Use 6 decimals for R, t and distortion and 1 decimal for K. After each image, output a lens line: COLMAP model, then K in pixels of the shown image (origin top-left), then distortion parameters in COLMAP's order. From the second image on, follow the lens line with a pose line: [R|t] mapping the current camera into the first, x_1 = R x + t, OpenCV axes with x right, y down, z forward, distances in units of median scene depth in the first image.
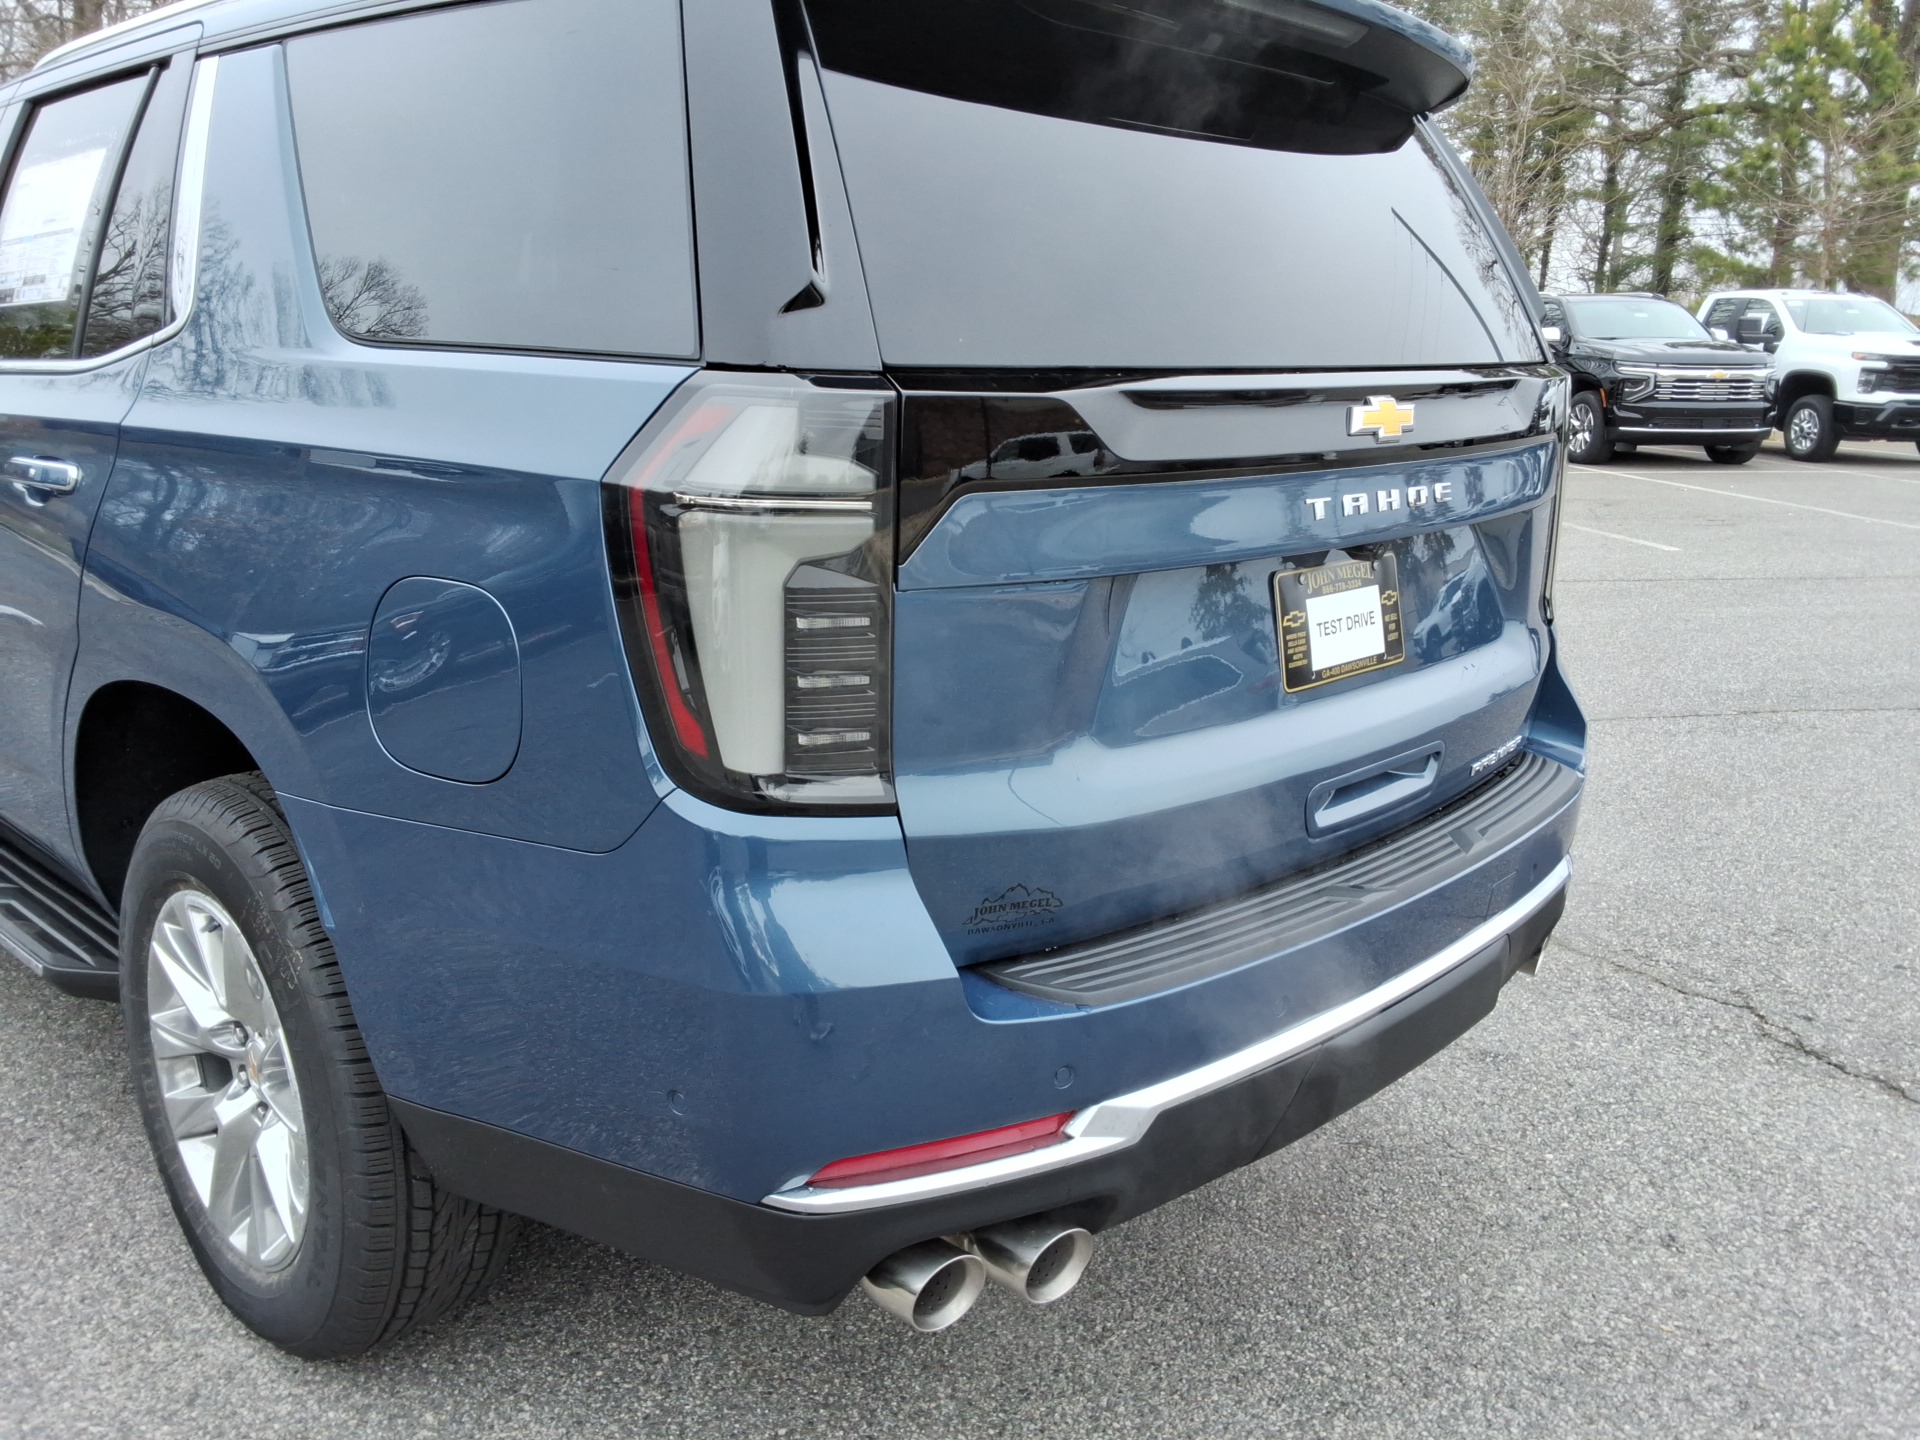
lens RADIAL K [[1539.0, 0, 976.4], [0, 1539.0, 687.6], [0, 0, 1]] dist [0.116839, -0.184079]
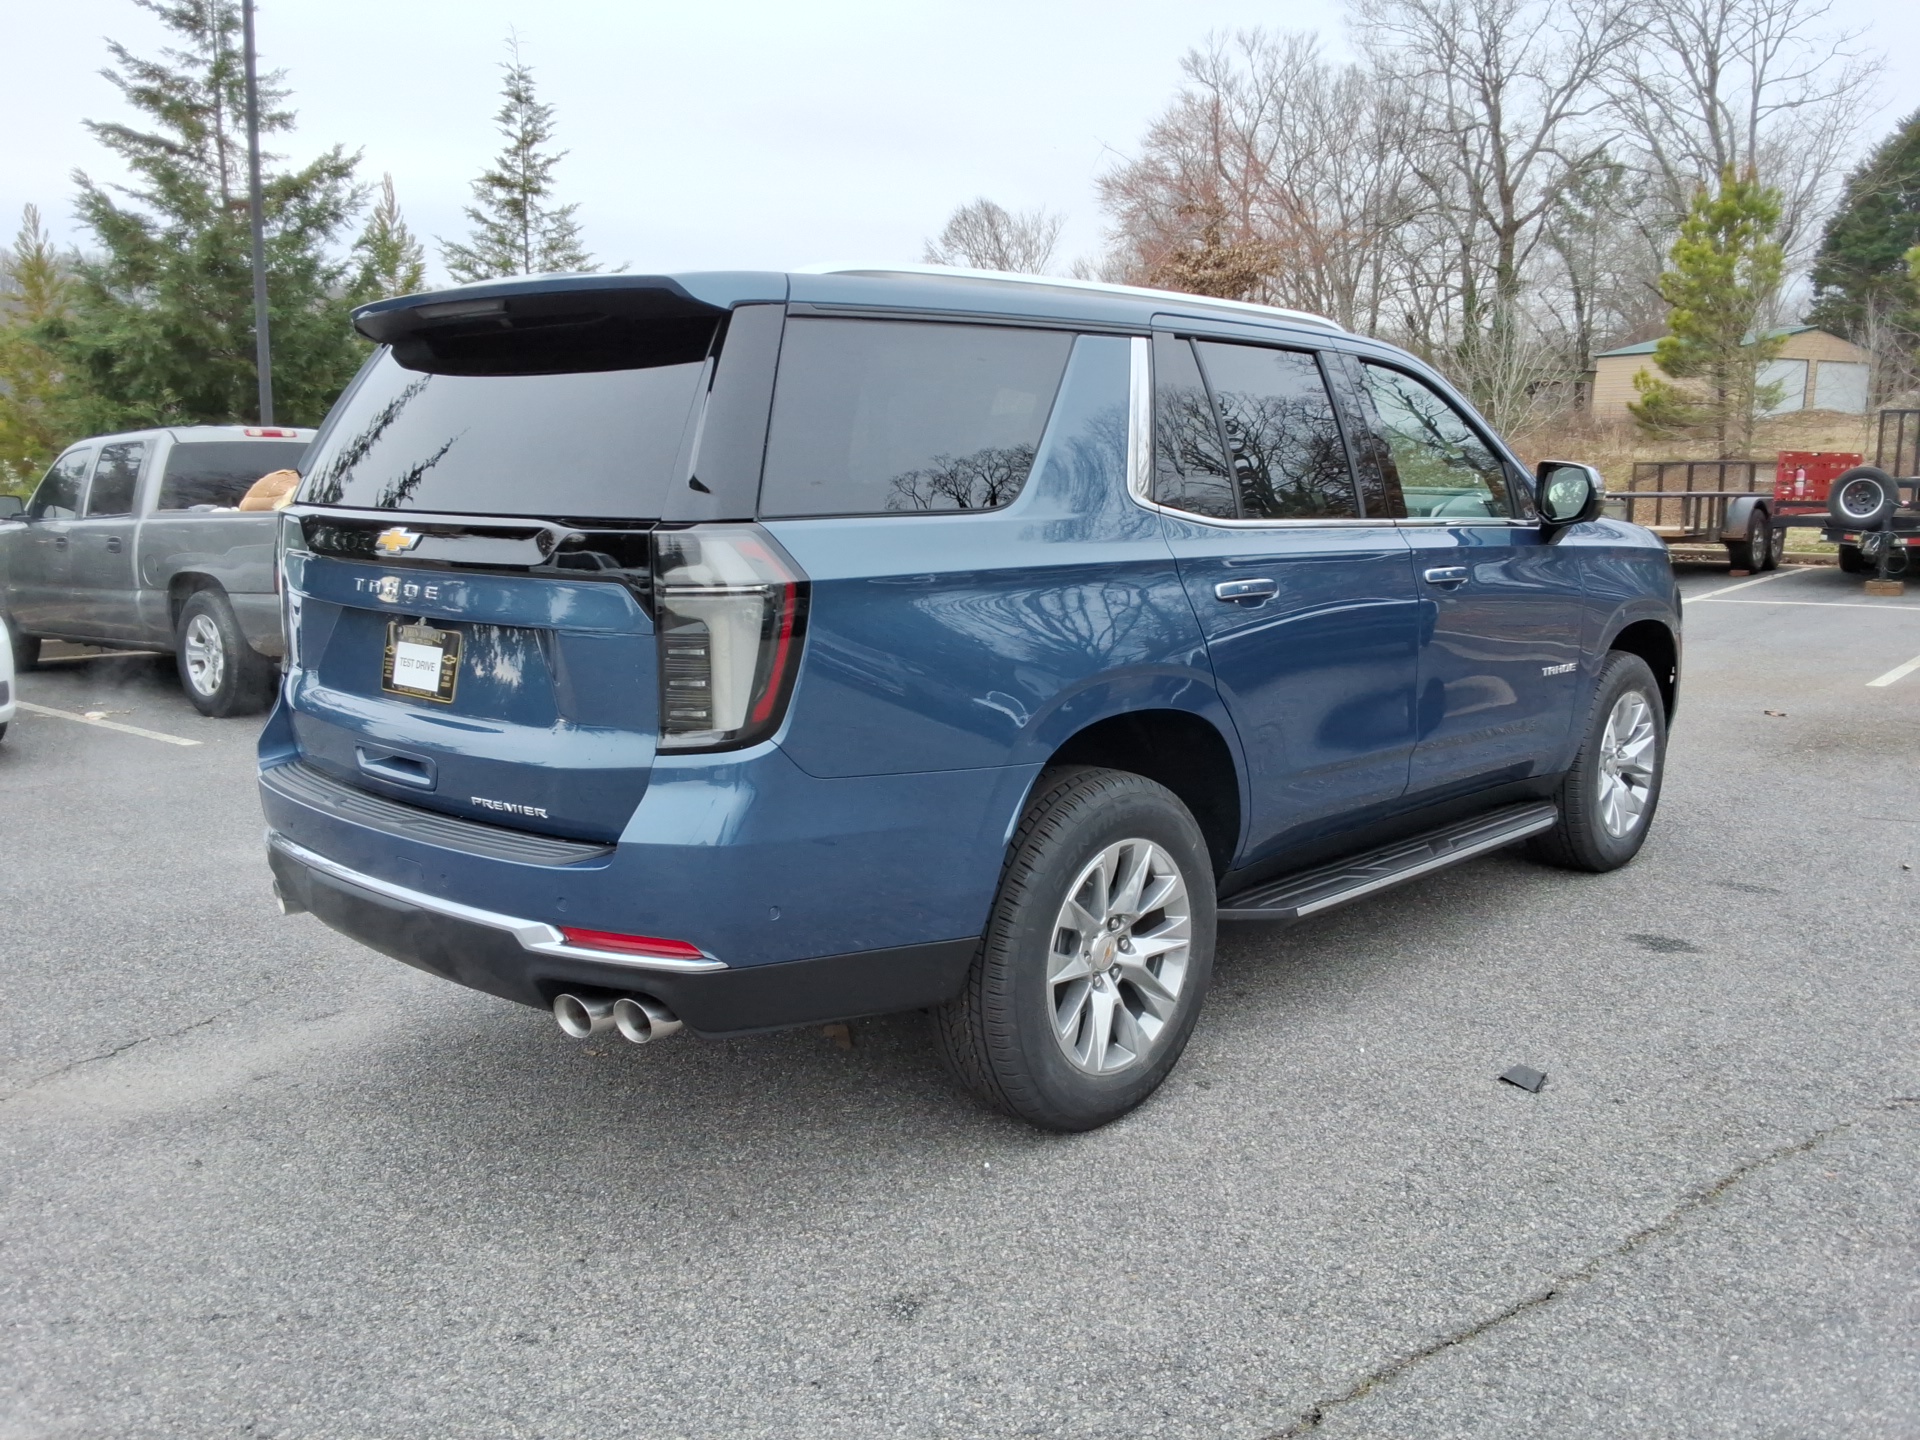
lens RADIAL K [[1539.0, 0, 976.4], [0, 1539.0, 687.6], [0, 0, 1]] dist [0.116839, -0.184079]
pose [[-0.001029, 0.125167, -0.992135, 1.732237], [-0.221269, 0.967515, 0.122291, -0.322930], [0.975212, 0.219654, 0.026700, 1.422497]]
